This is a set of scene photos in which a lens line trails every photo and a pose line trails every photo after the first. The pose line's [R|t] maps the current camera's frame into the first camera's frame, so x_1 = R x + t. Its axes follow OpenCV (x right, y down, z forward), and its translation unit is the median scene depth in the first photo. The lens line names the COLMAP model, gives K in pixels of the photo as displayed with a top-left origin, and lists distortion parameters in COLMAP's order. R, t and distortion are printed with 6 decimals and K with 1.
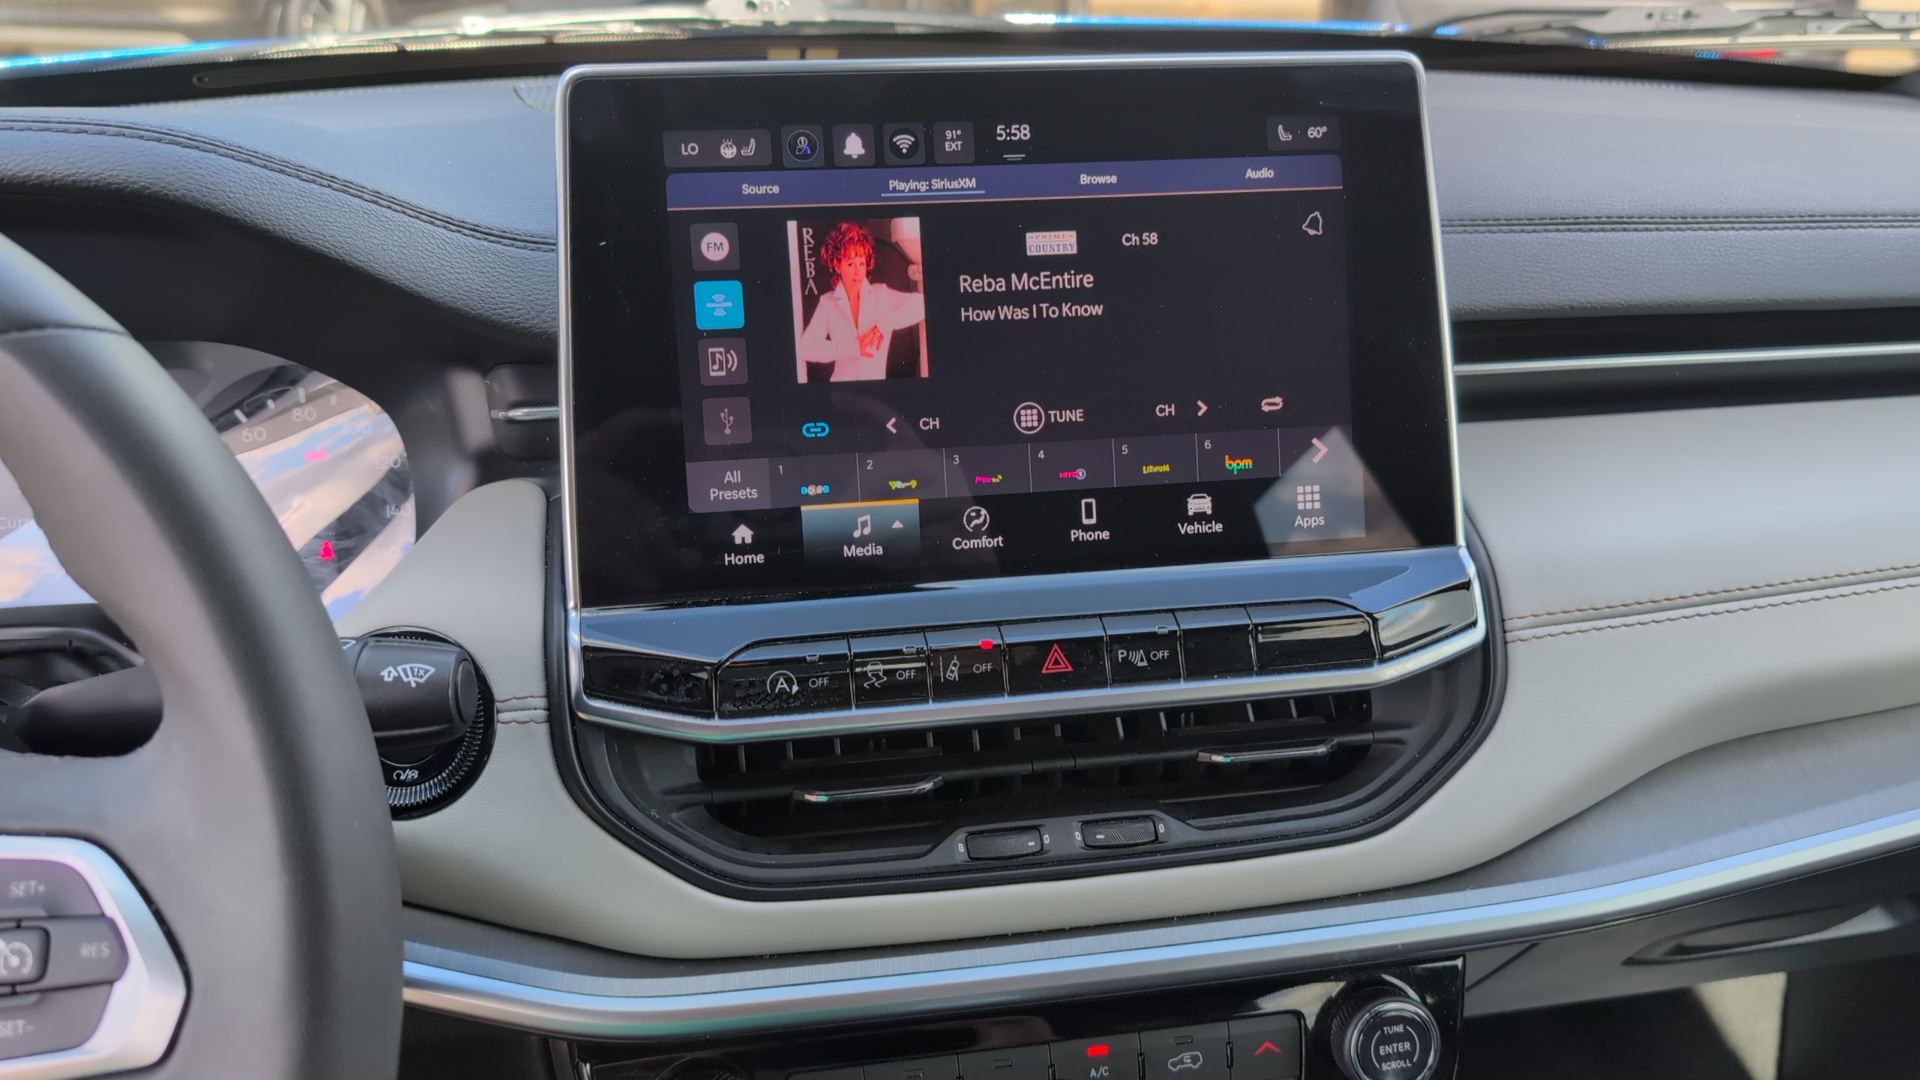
lens RADIAL K [[1630.8, 0, 960.0], [0, 1630.8, 540.0], [0, 0, 1]] dist [0.011265, -0.013541]
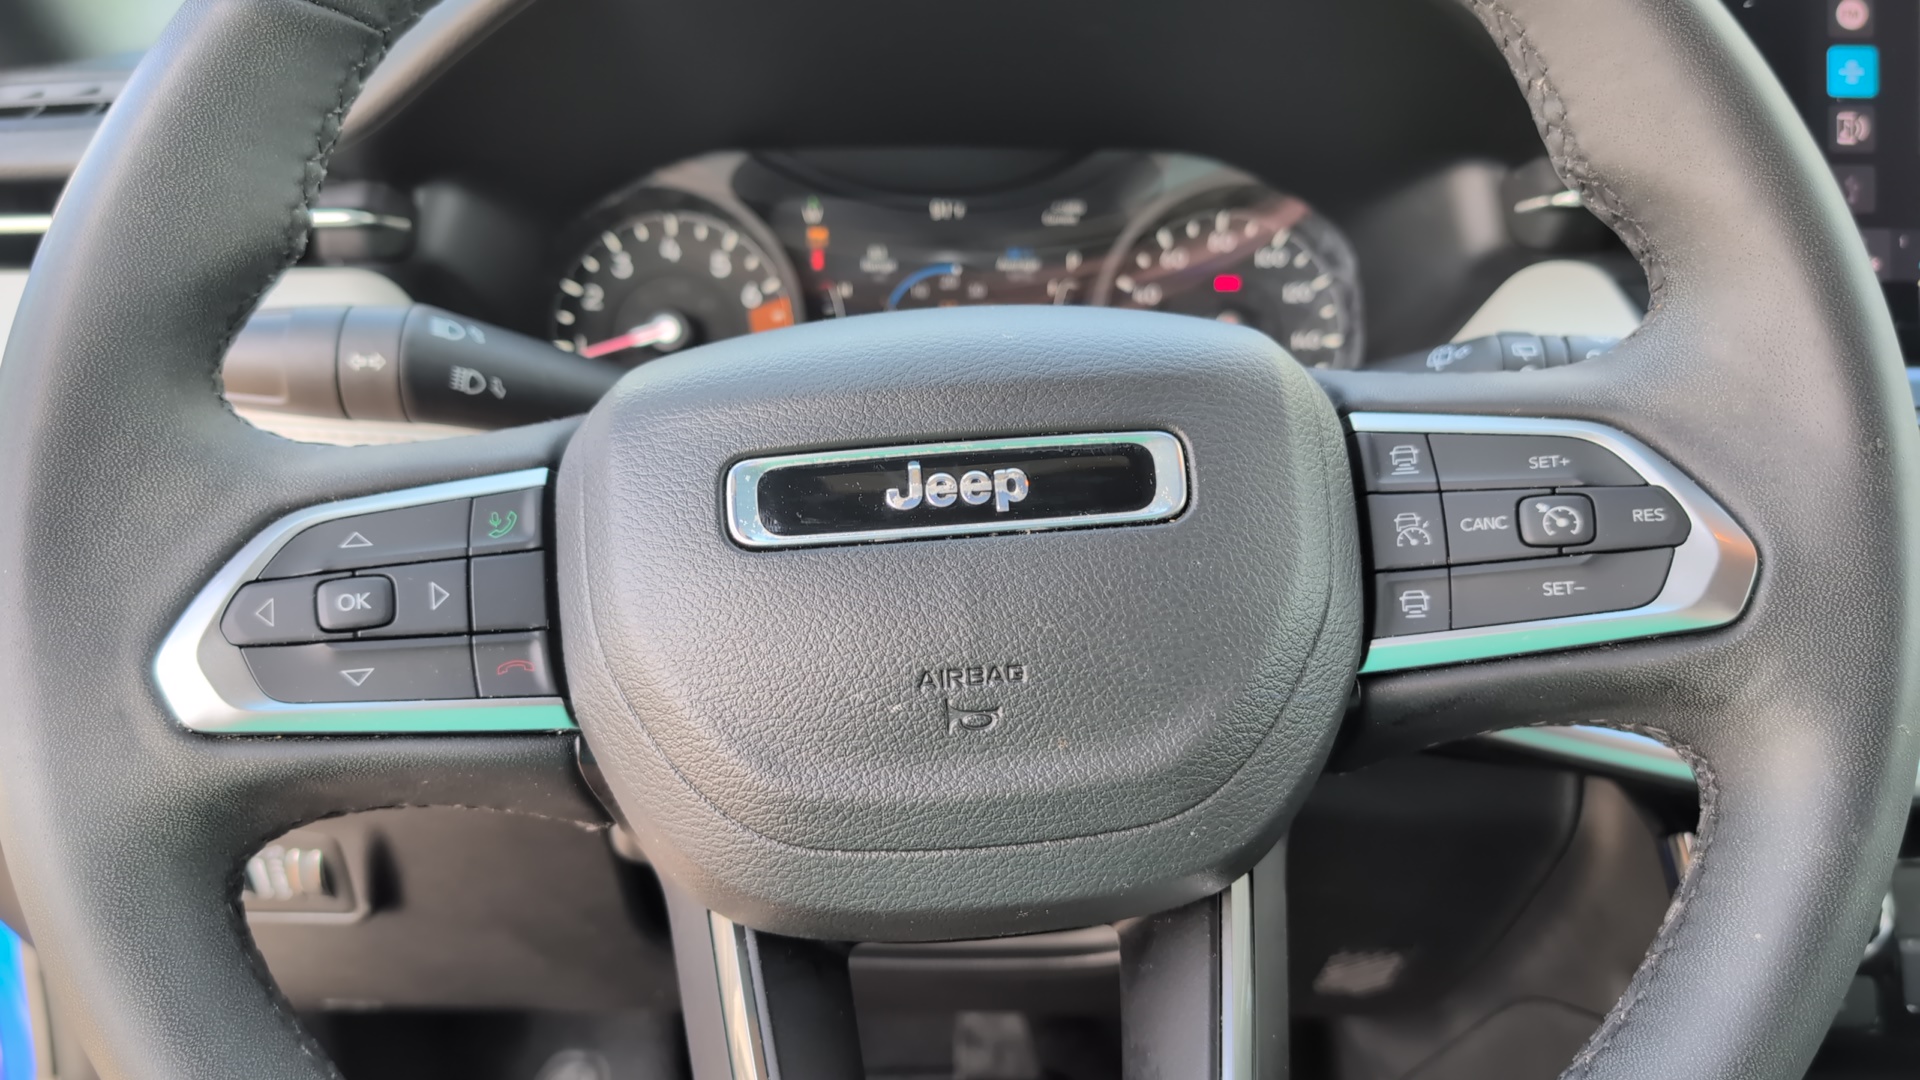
lens RADIAL K [[1614.2, 0, 920.9], [0, 1614.2, 566.7], [0, 0, 1]] dist [0.011902, -0.111493]
pose [[0.984973, 0.057057, -0.163013, -0.518395], [-0.064738, 0.997010, -0.042194, 0.227122], [0.160119, 0.052113, 0.985721, -0.022276]]
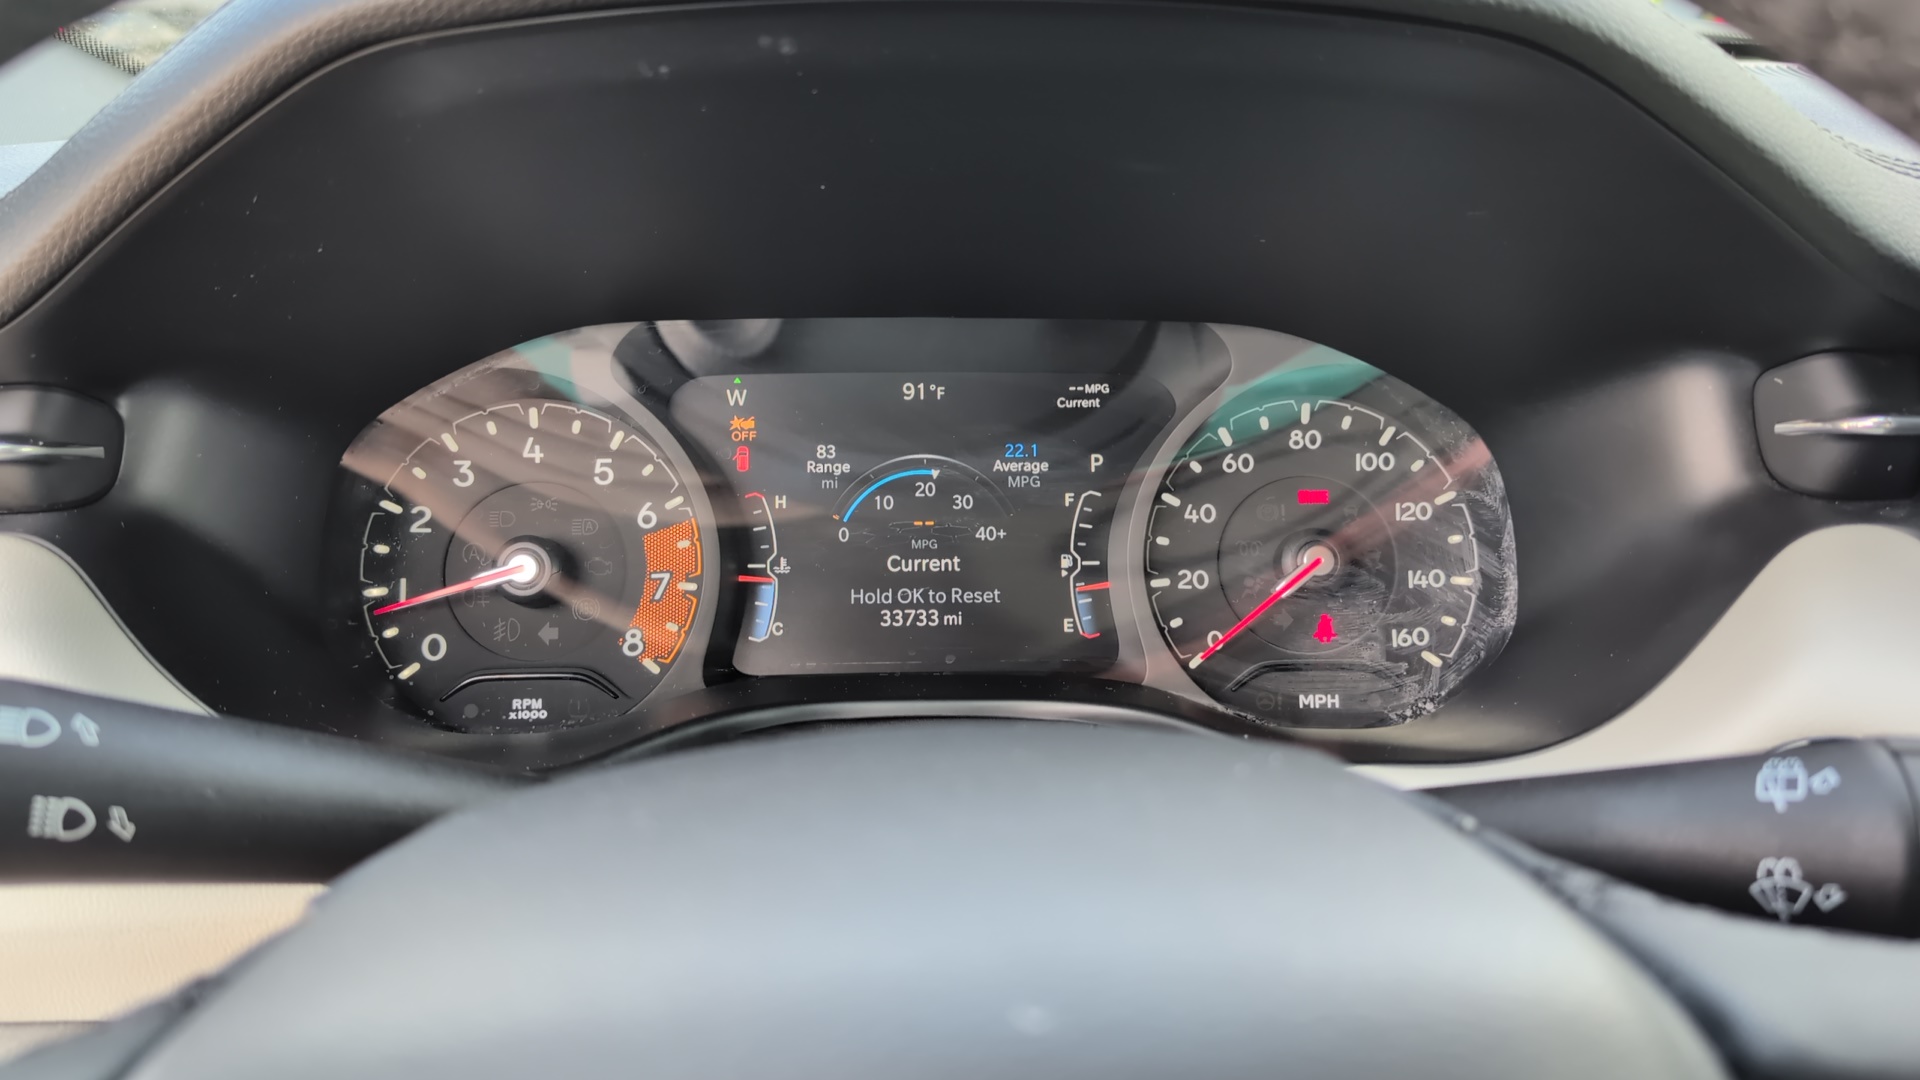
lens RADIAL K [[1630.8, 0, 960.0], [0, 1630.8, 540.0], [0, 0, 1]] dist [0.011265, -0.013541]
pose [[0.989693, 0.043085, -0.136568, -0.570550], [-0.055517, 0.994521, -0.088572, 0.053975], [0.132003, 0.095241, 0.986663, 0.322626]]
